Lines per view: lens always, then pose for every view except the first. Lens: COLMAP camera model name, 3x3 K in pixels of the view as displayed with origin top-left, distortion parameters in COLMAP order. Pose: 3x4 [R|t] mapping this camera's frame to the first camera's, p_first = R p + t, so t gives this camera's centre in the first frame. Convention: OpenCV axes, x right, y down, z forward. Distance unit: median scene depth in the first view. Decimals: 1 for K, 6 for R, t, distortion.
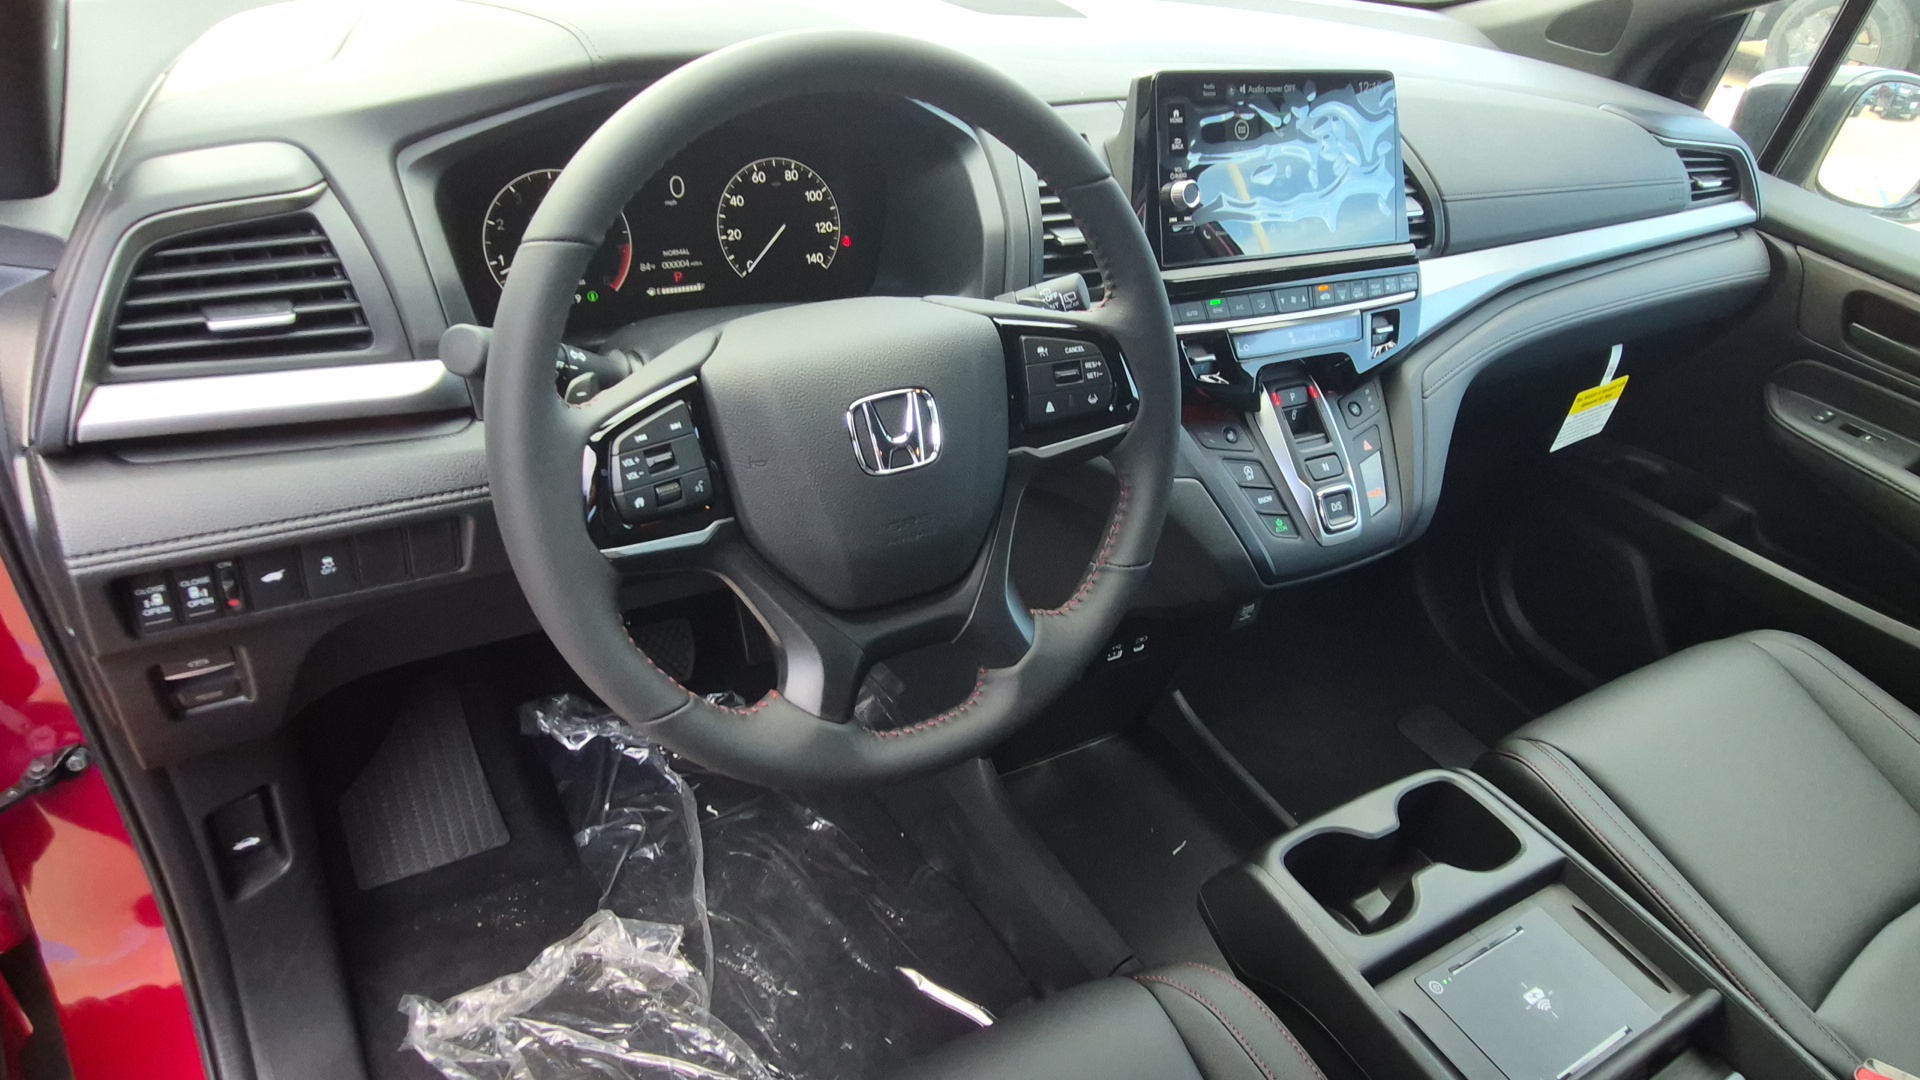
lens RADIAL K [[1223.2, 0, 969.5], [0, 1223.2, 520.3], [0, 0, 1]] dist [-0.002669, -0.003263]
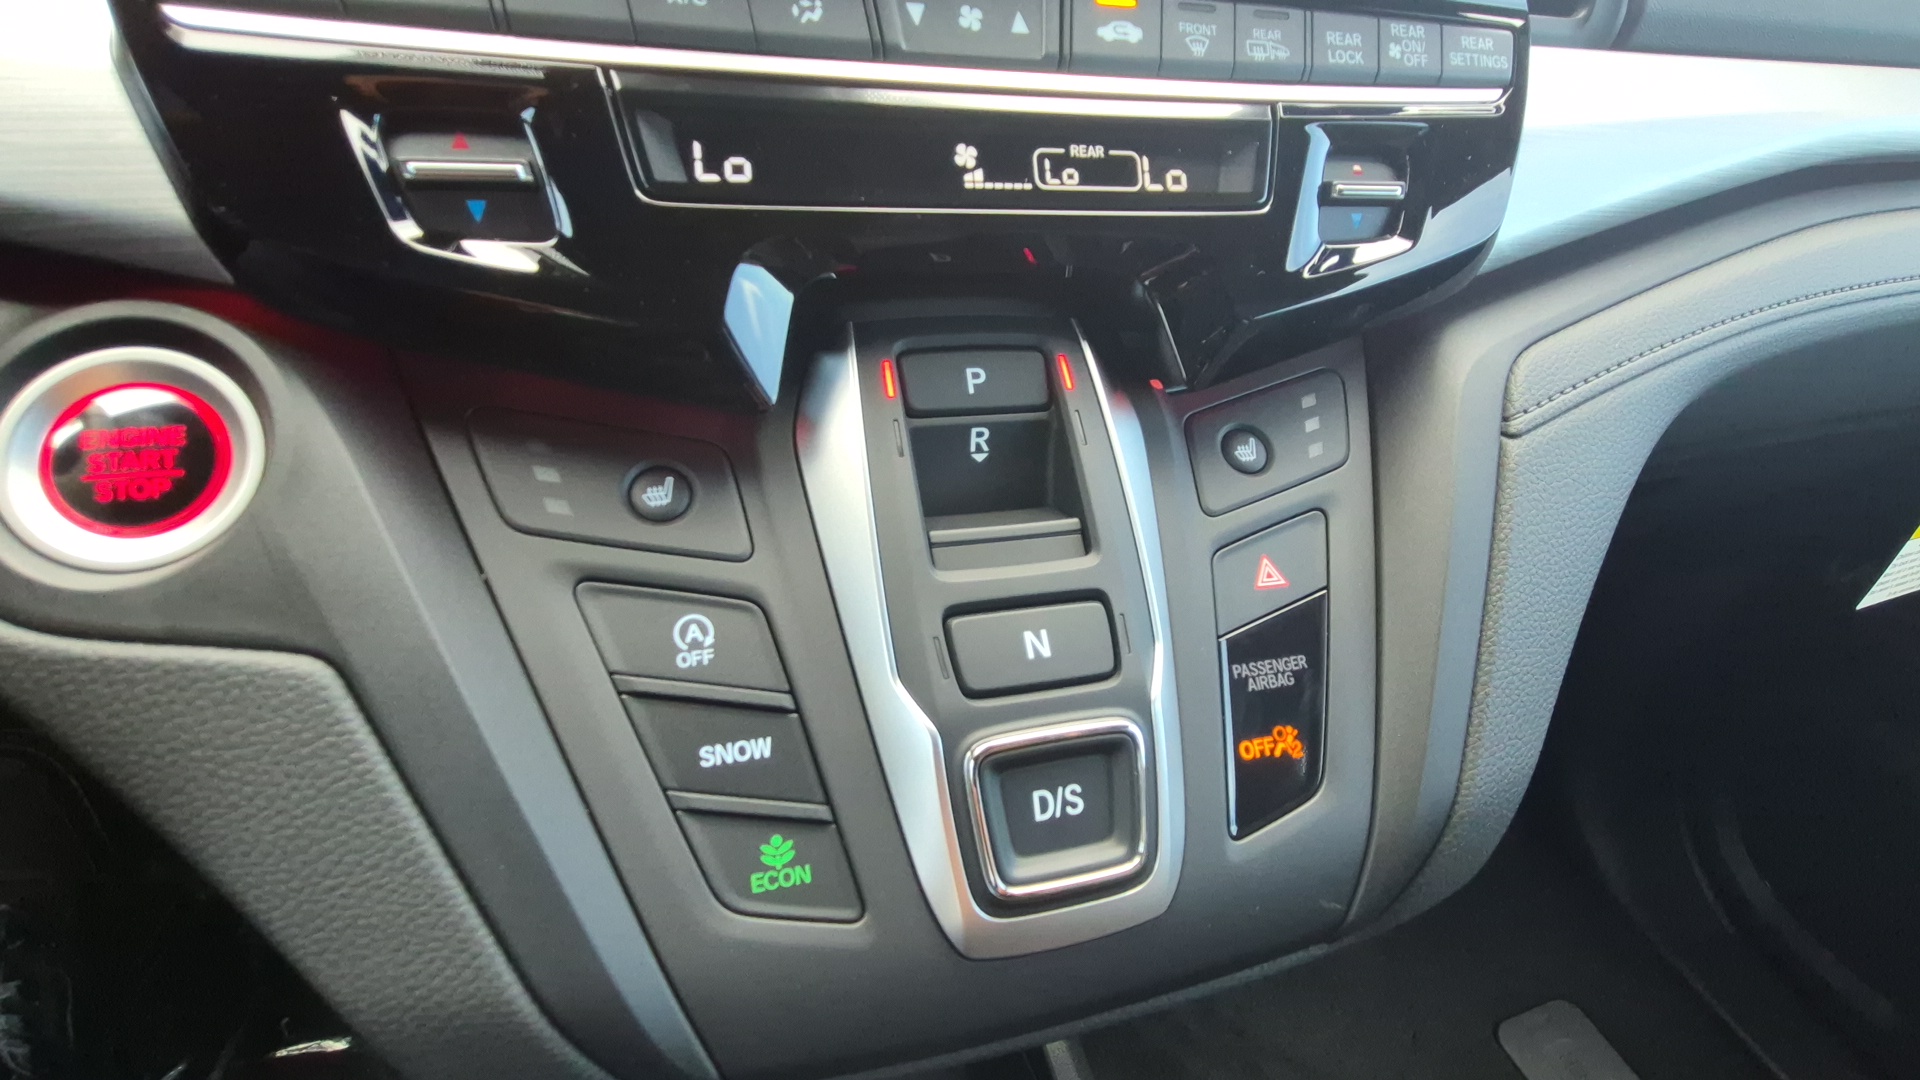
lens RADIAL K [[1001.5, 0, 971.7], [0, 1001.5, 520.9], [0, 0, 1]] dist [-0.007565, -0.005010]
pose [[0.968595, 0.093411, -0.230429, 0.323538], [-0.102597, 0.994324, -0.028179, -0.062212], [0.226489, 0.050936, 0.972681, 0.781261]]
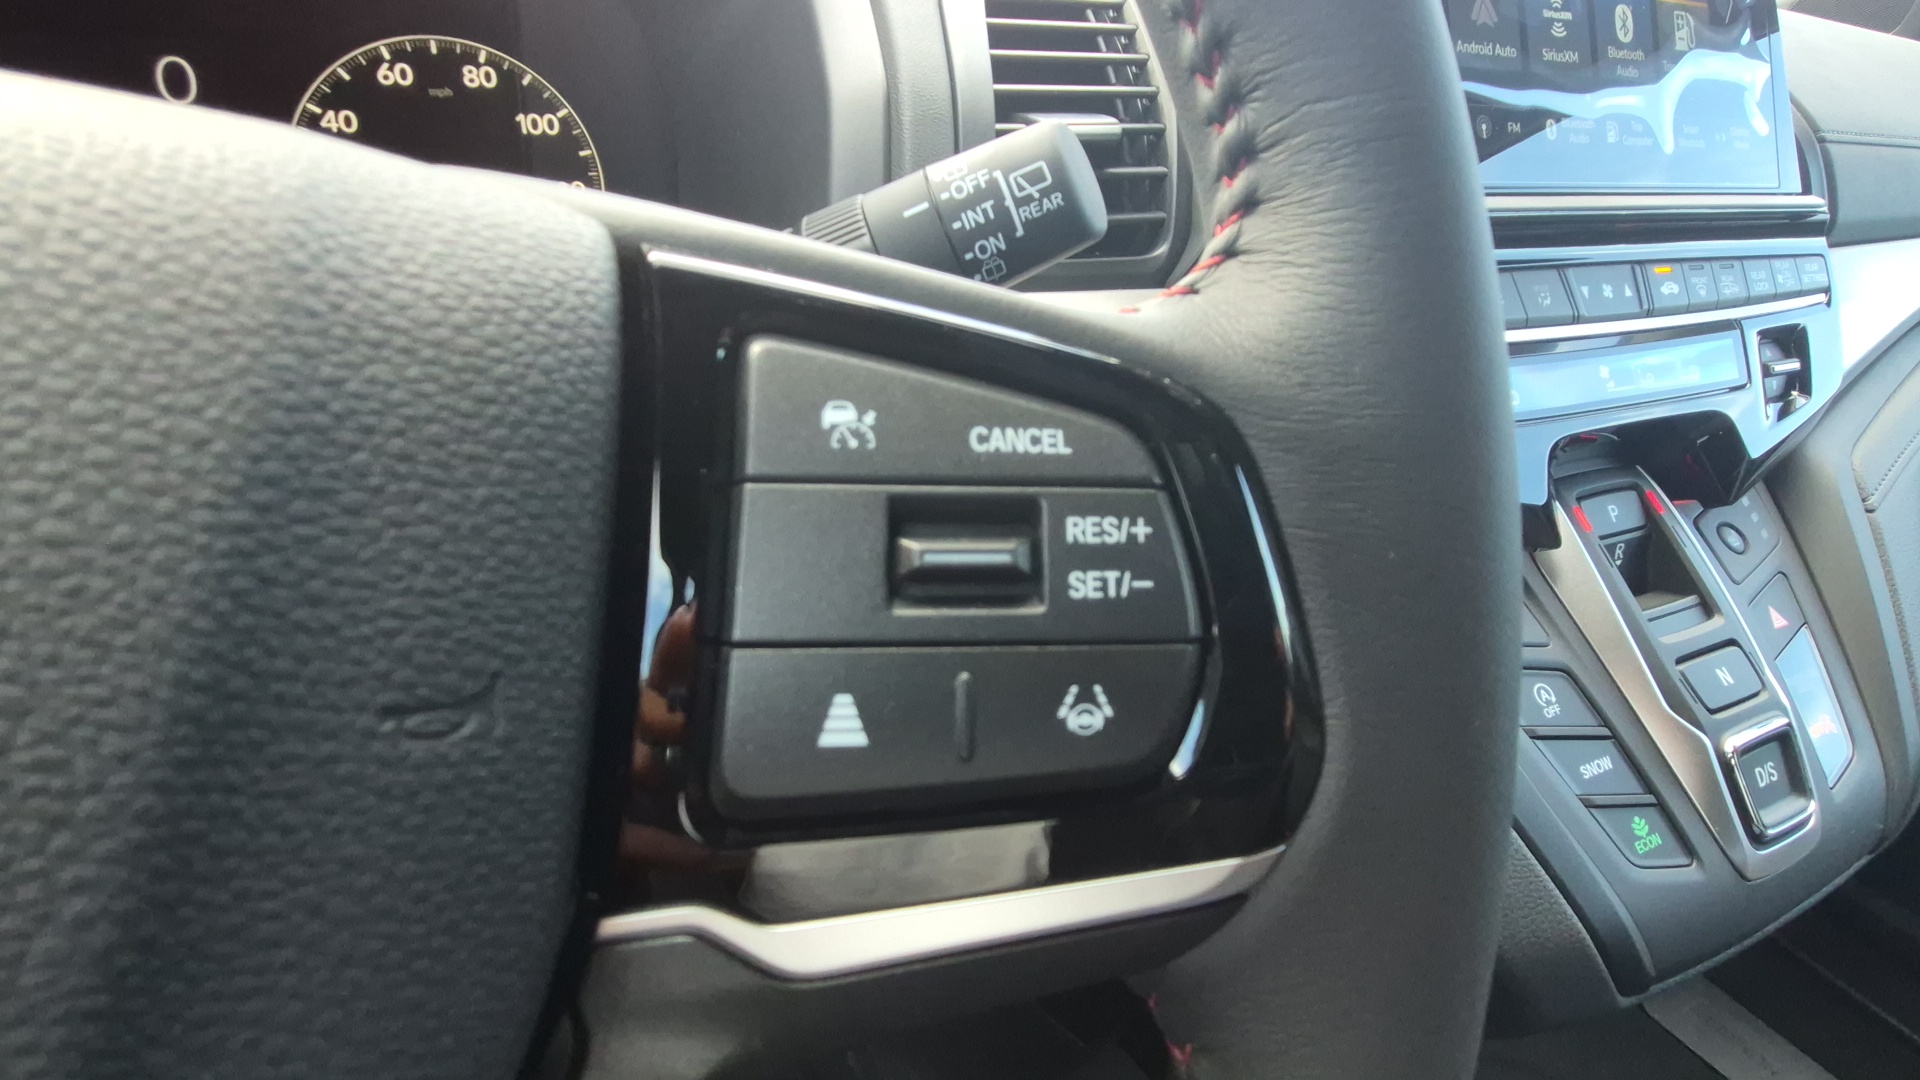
lens RADIAL K [[1001.5, 0, 963.0], [0, 1001.5, 525.4], [0, 0, 1]] dist [-0.007565, -0.005010]
pose [[0.992753, -0.030059, -0.116355, 0.074946], [0.014933, 0.991565, -0.128746, -0.054589], [0.119244, 0.126075, 0.984828, 0.626757]]
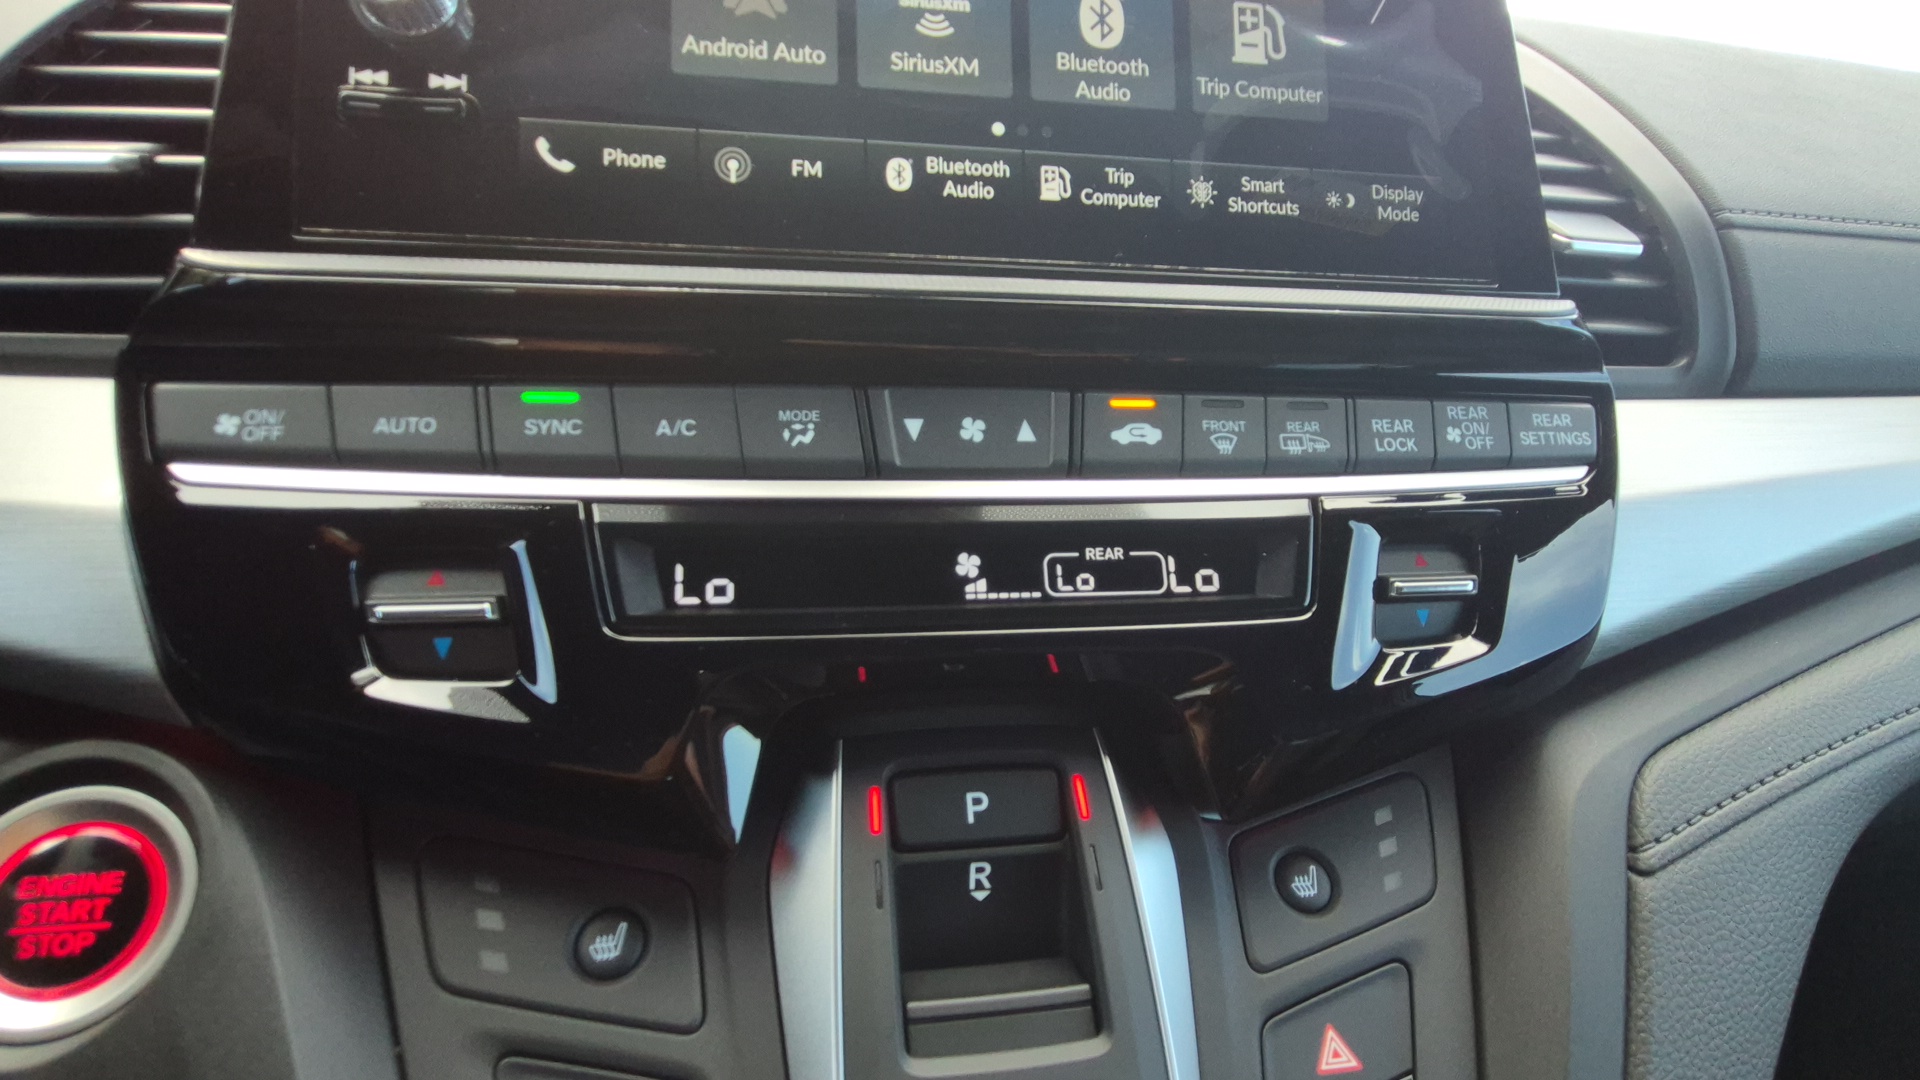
lens RADIAL K [[1001.5, 0, 966.8], [0, 1001.5, 524.5], [0, 0, 1]] dist [-0.007565, -0.005010]
pose [[0.926359, 0.041568, -0.374341, 0.341235], [-0.137754, 0.962423, -0.234021, -0.109451], [0.350546, 0.268354, 0.897276, 0.804375]]
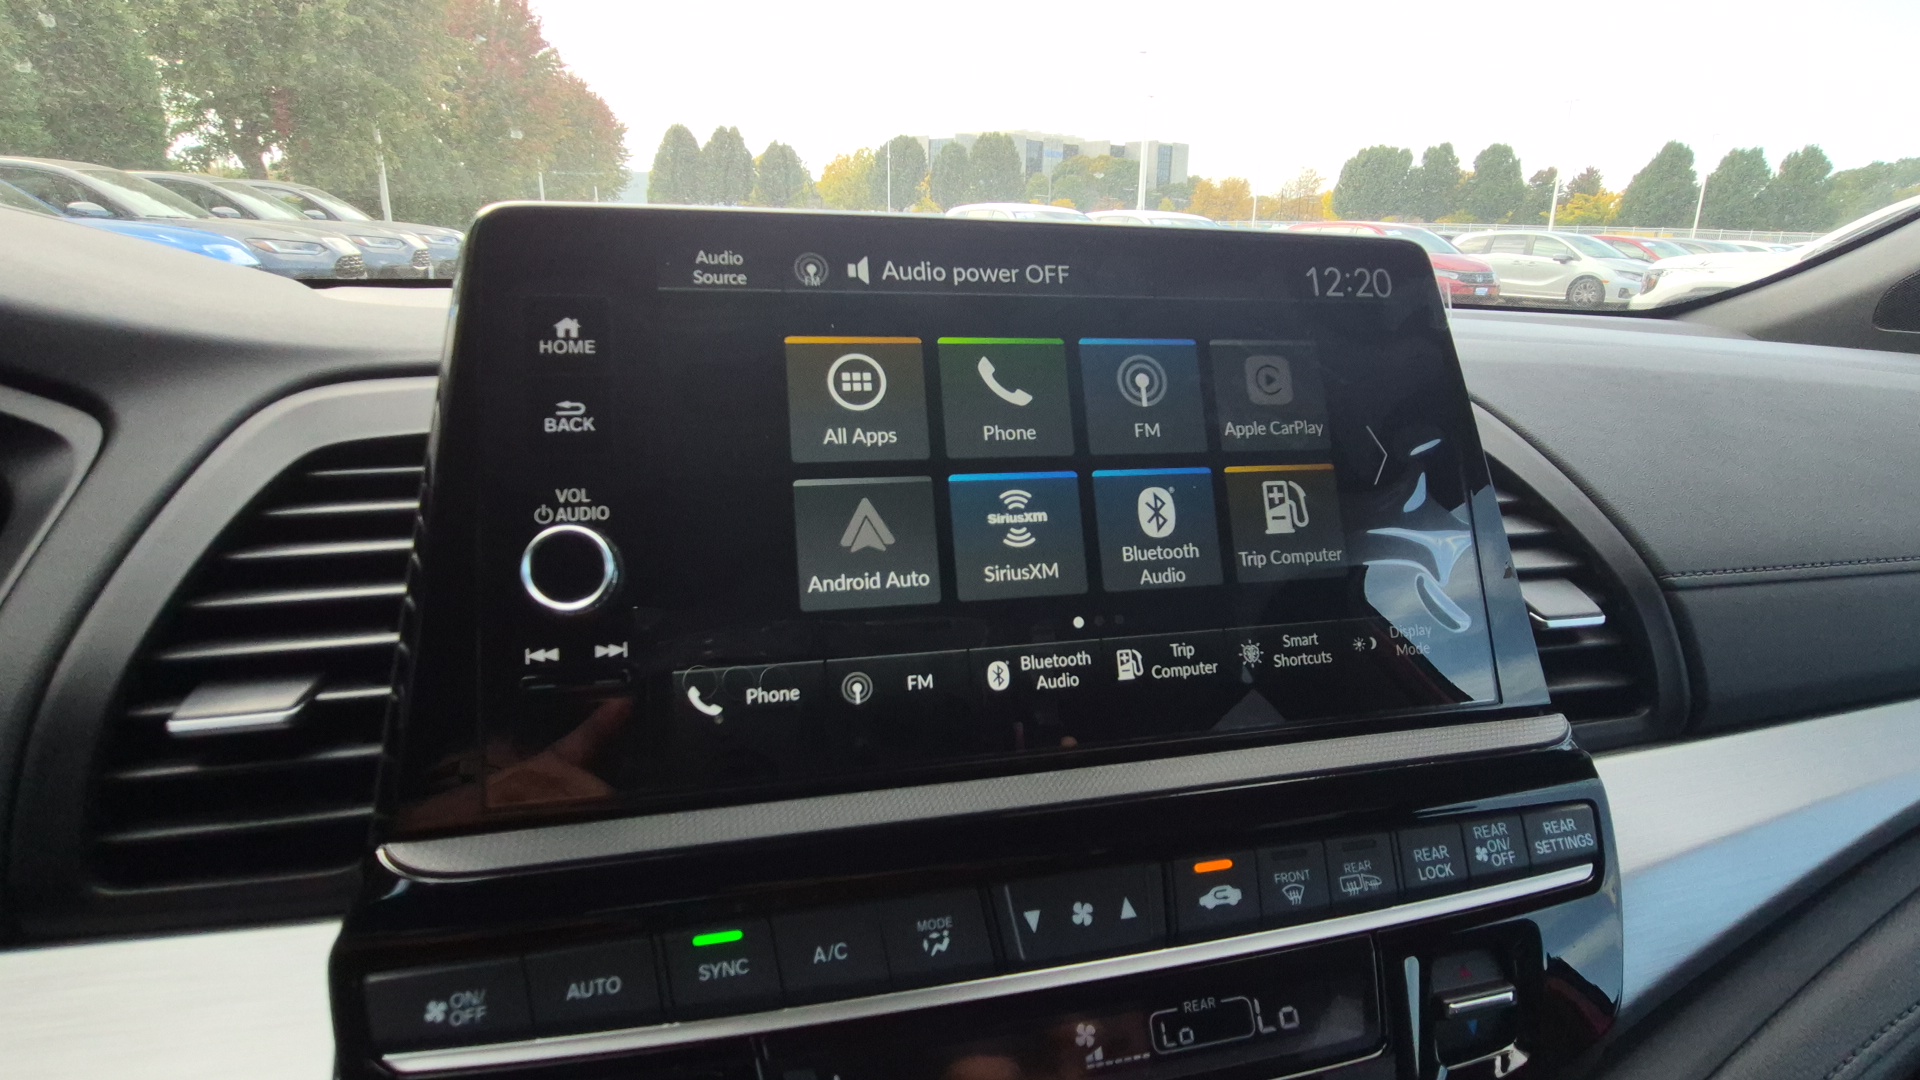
lens RADIAL K [[1001.5, 0, 962.4], [0, 1001.5, 522.5], [0, 0, 1]] dist [-0.007565, -0.005010]
pose [[0.948591, -0.037185, -0.314313, 0.313672], [-0.069761, 0.944088, -0.322228, -0.187654], [0.308721, 0.327590, 0.892959, 0.736373]]
